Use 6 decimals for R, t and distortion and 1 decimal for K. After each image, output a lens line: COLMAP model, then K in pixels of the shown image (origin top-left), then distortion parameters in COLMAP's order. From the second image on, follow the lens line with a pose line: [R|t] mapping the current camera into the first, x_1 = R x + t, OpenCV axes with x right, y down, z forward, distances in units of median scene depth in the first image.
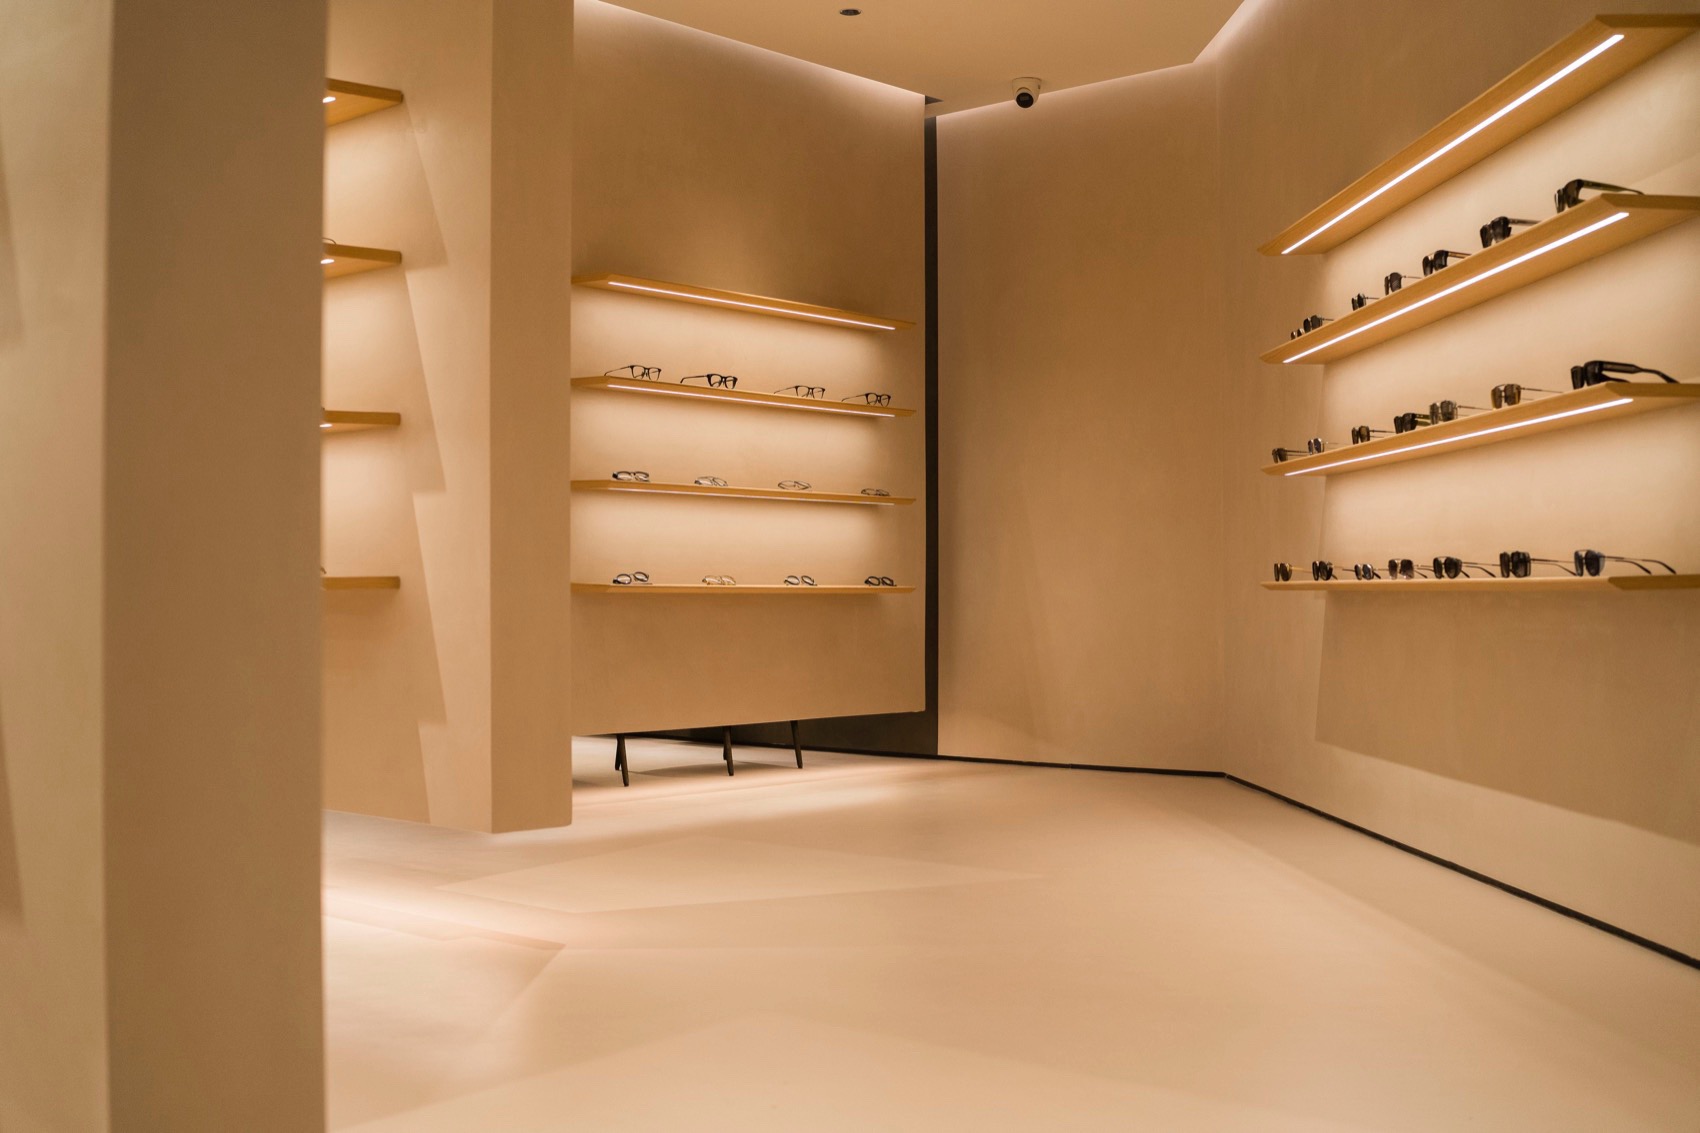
lens RADIAL K [[1978.4, 0, 849.0], [0, 1978.4, 603.8], [0, 0, 1]] dist [-0.011809, -0.345737]
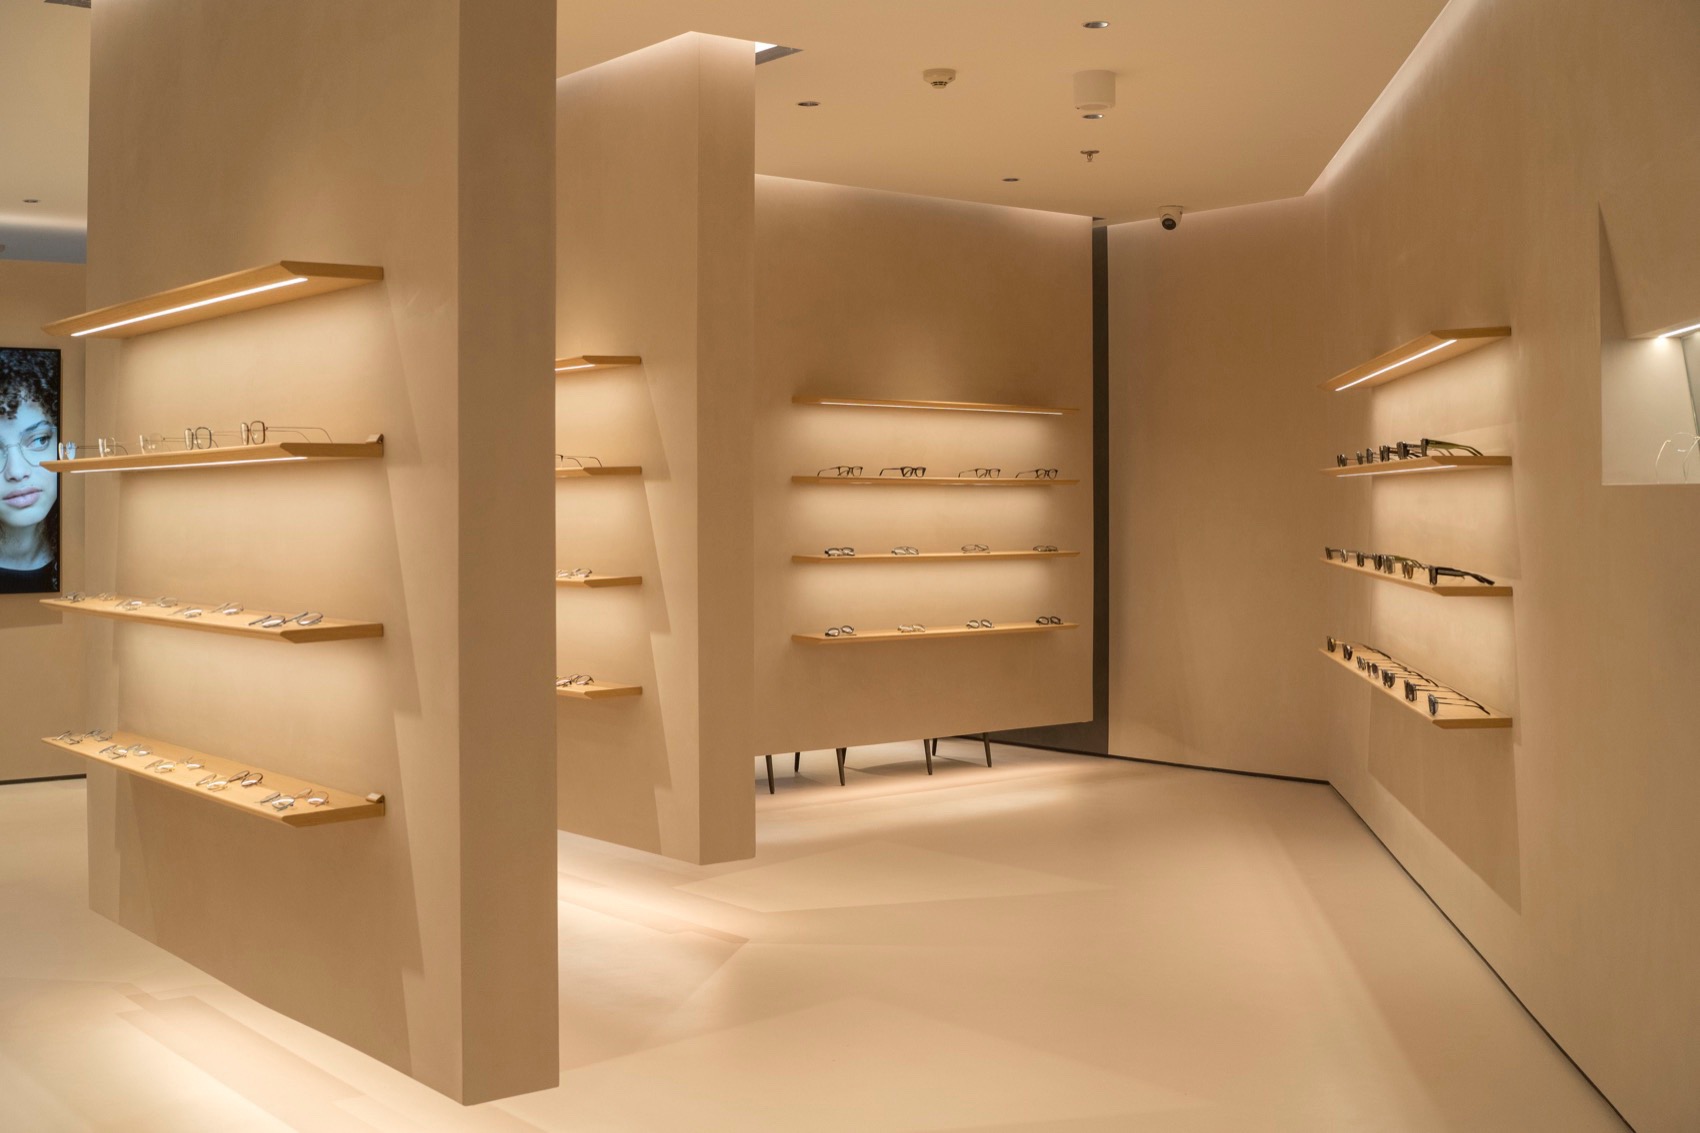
lens RADIAL K [[1978.4, 0, 849.0], [0, 1978.4, 603.8], [0, 0, 1]] dist [-0.011809, -0.345737]
pose [[0.987686, 0.003260, -0.156412, 0.094285], [0.003502, 0.999072, 0.042935, -0.083149], [0.156407, -0.042954, 0.986758, -0.261774]]
